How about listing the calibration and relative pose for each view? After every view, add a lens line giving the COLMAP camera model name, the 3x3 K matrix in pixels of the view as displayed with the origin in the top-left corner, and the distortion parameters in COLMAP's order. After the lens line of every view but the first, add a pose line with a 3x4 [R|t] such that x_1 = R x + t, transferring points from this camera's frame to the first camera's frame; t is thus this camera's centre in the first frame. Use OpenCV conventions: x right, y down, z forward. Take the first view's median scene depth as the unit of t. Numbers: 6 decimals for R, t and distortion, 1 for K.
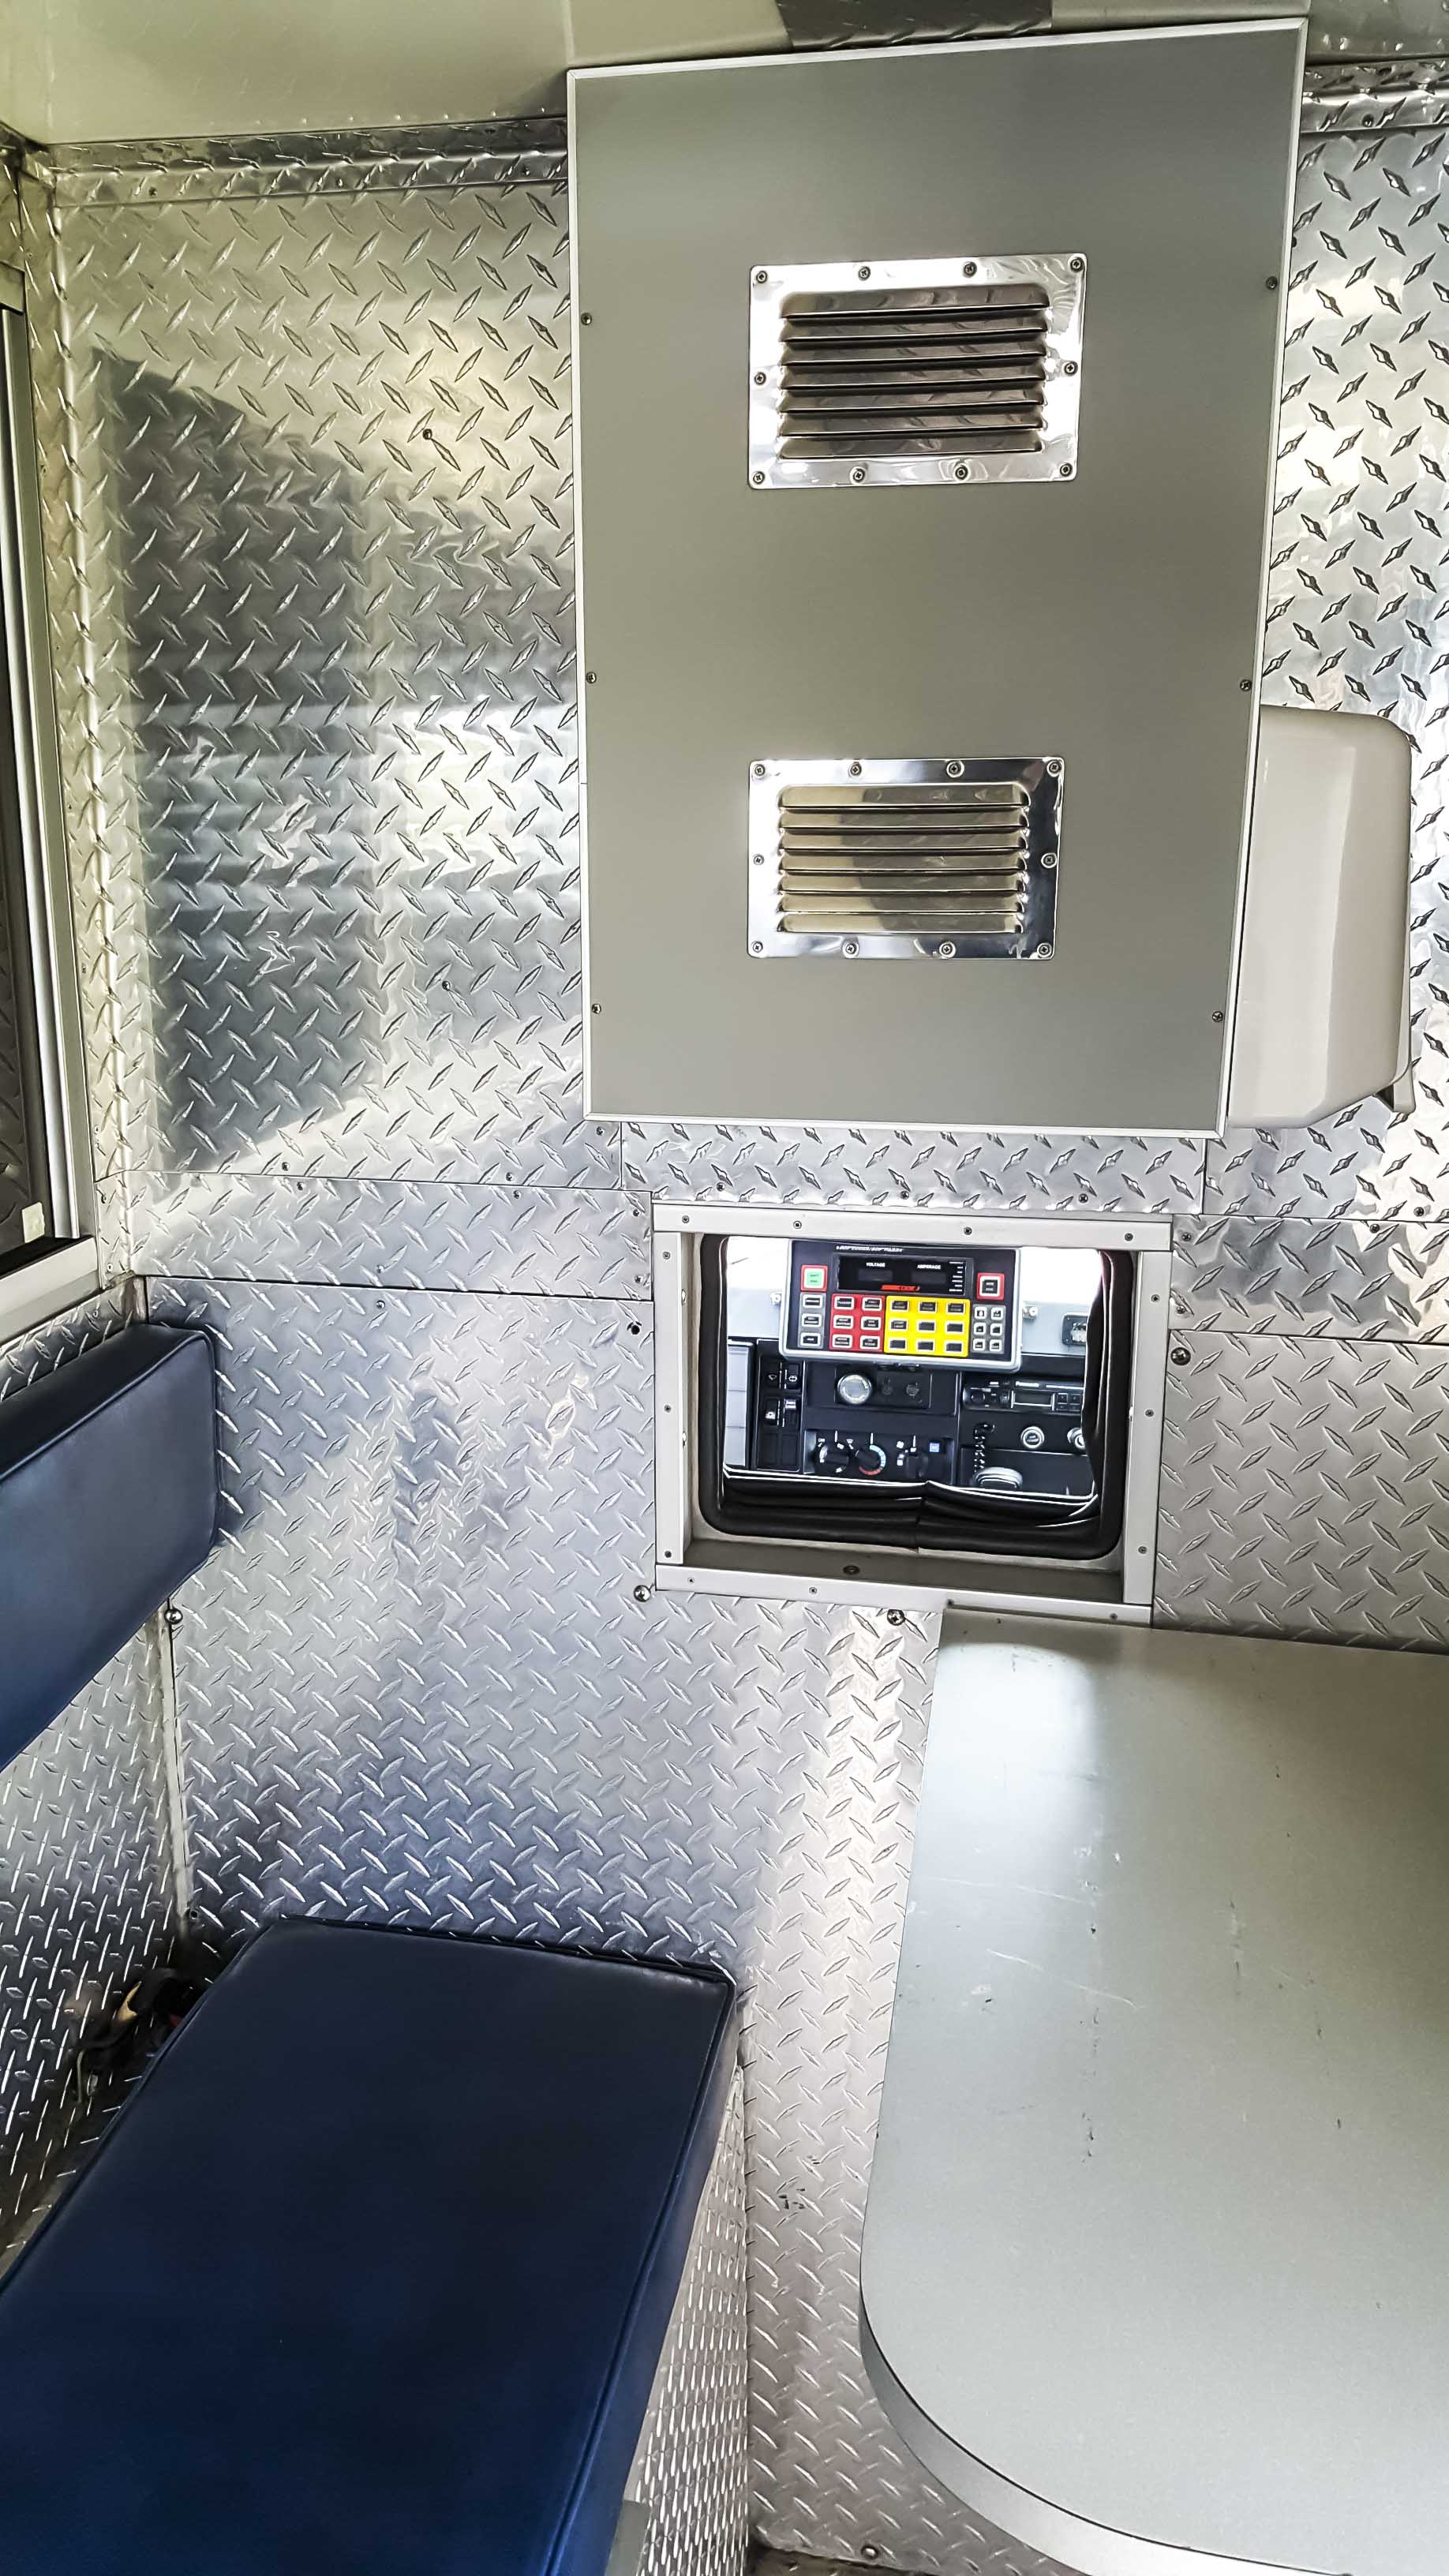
lens RADIAL K [[1874.6, 0, 683.6], [0, 1874.6, 1281.9], [0, 0, 1]] dist [0.105451, -0.184398]
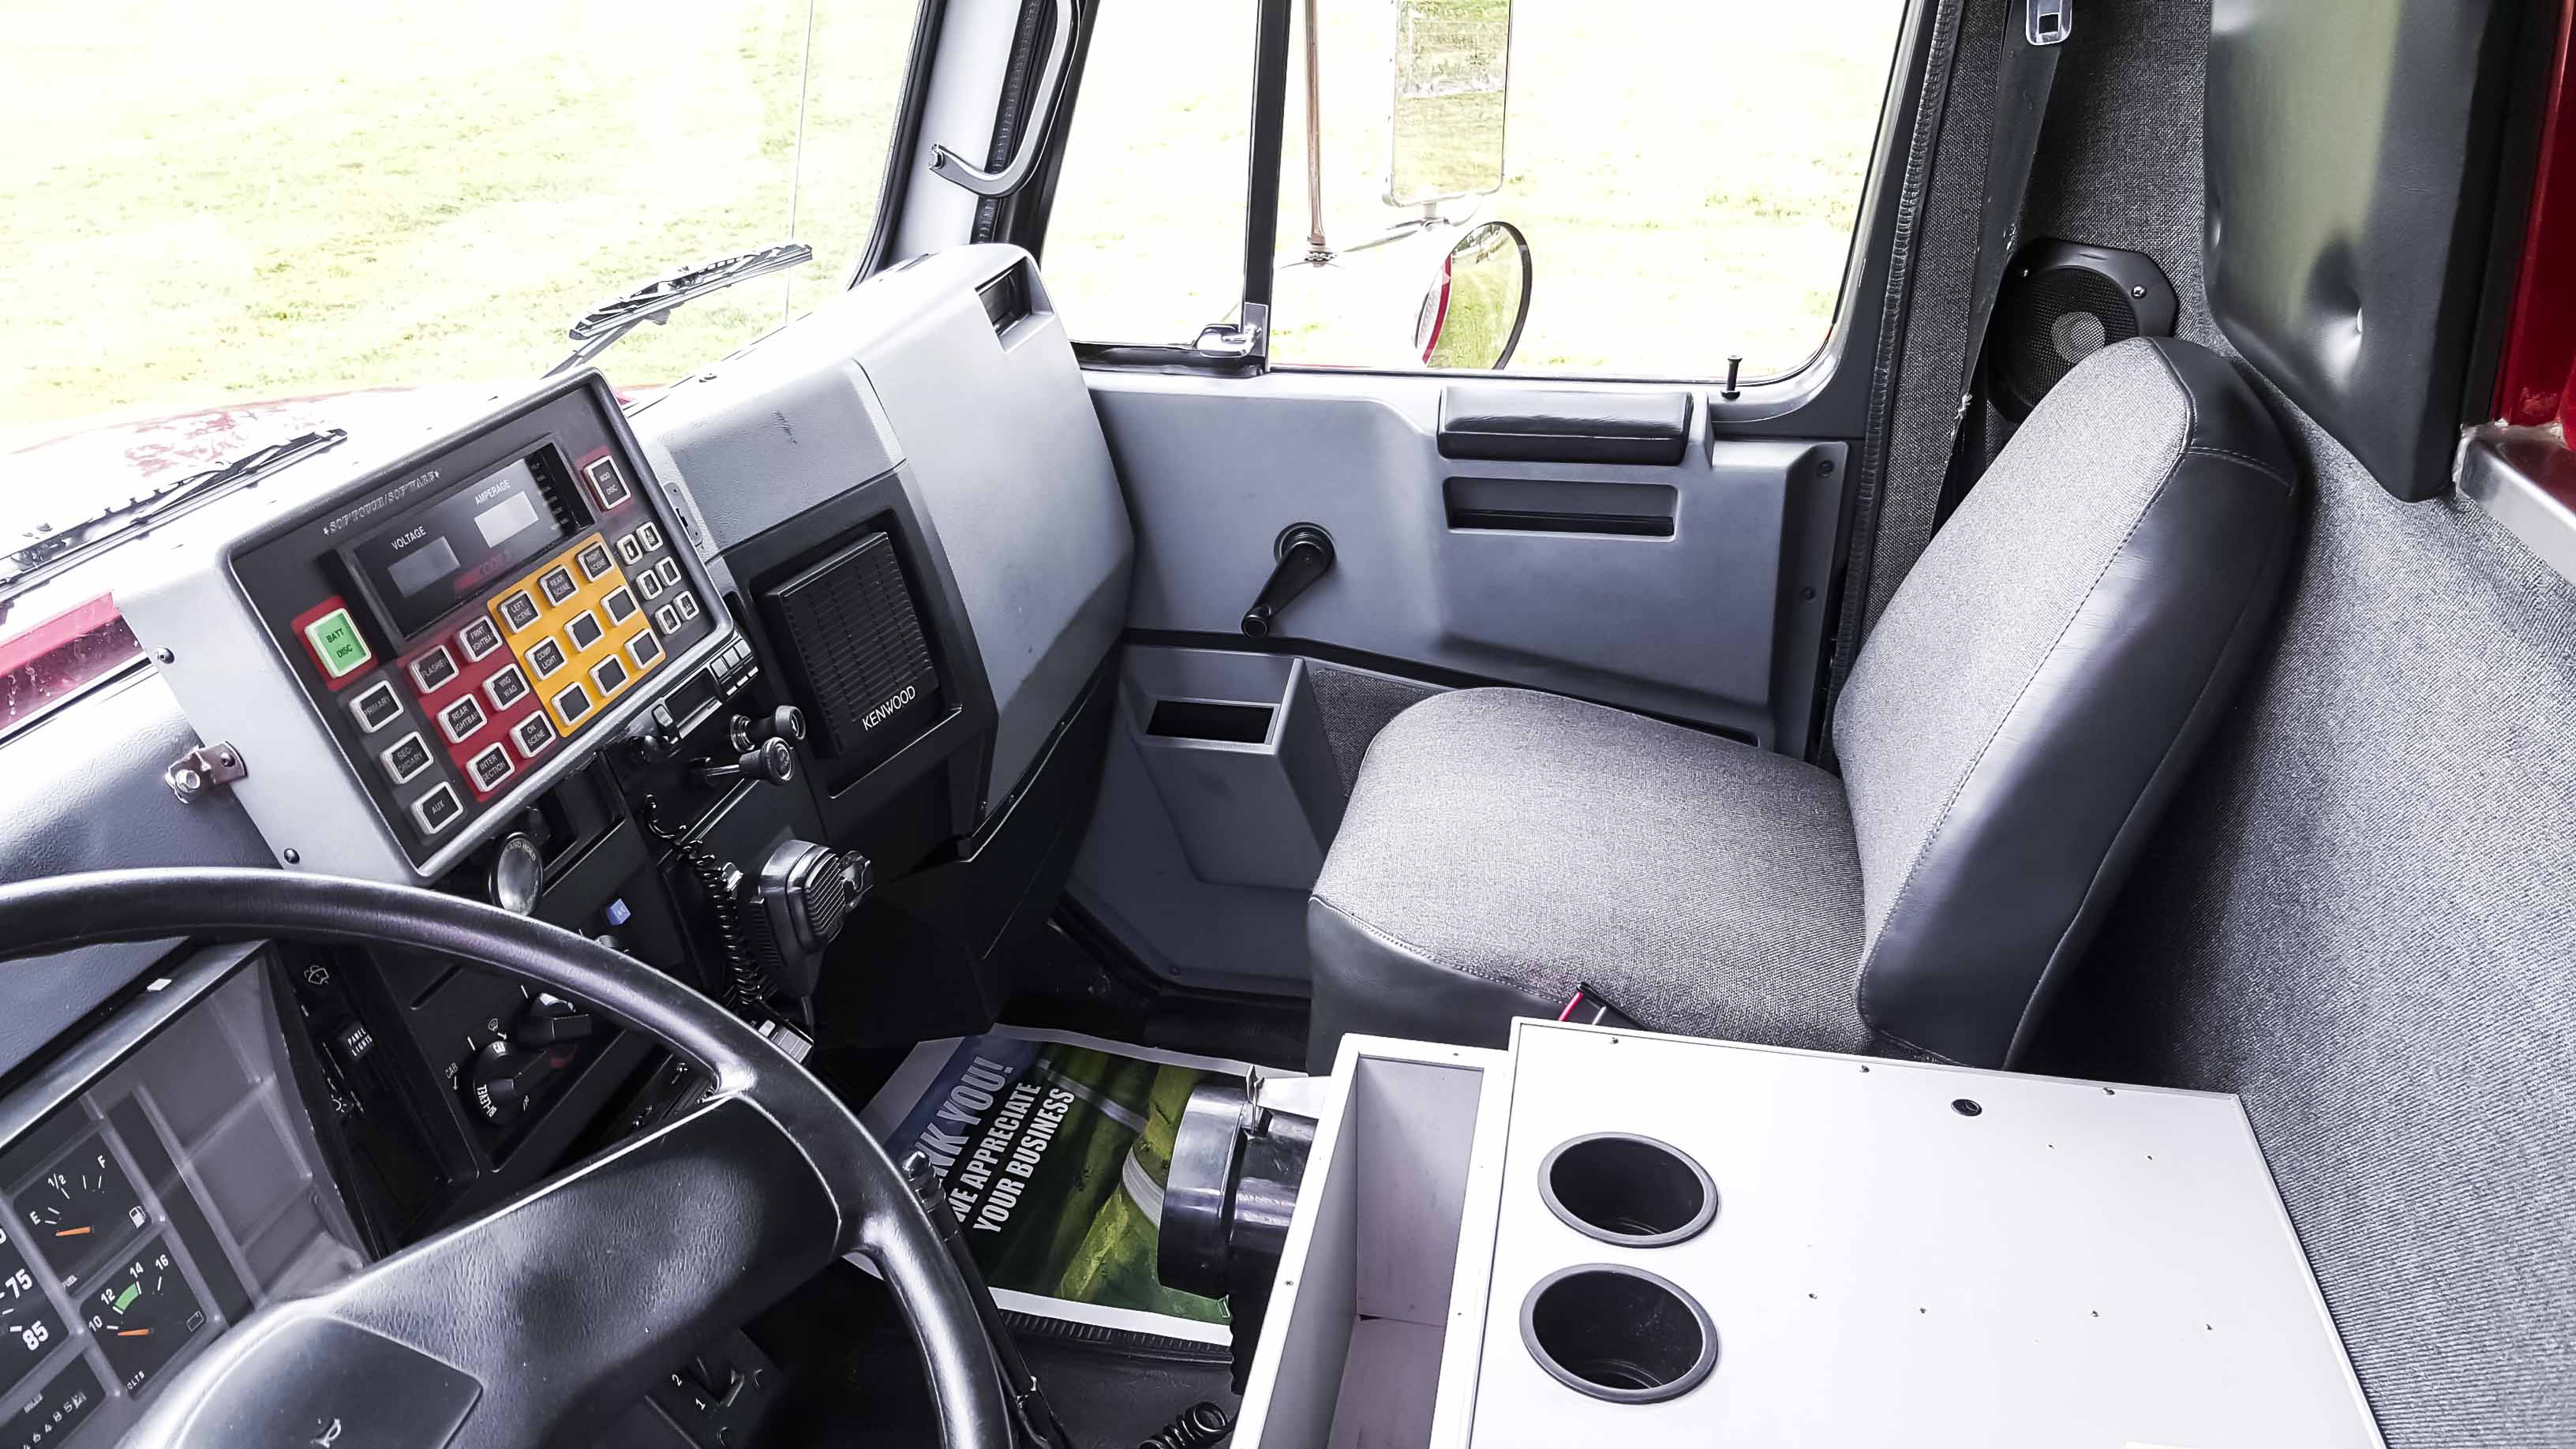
lens RADIAL K [[1874.6, 0, 1287.9], [0, 1874.6, 800.1], [0, 0, 1]] dist [0.105451, -0.184398]
pose [[-0.002276, -0.454064, 0.890966, -0.269934], [0.241721, 0.864298, 0.441090, -0.096010], [-0.970343, 0.216369, 0.107790, 0.946354]]
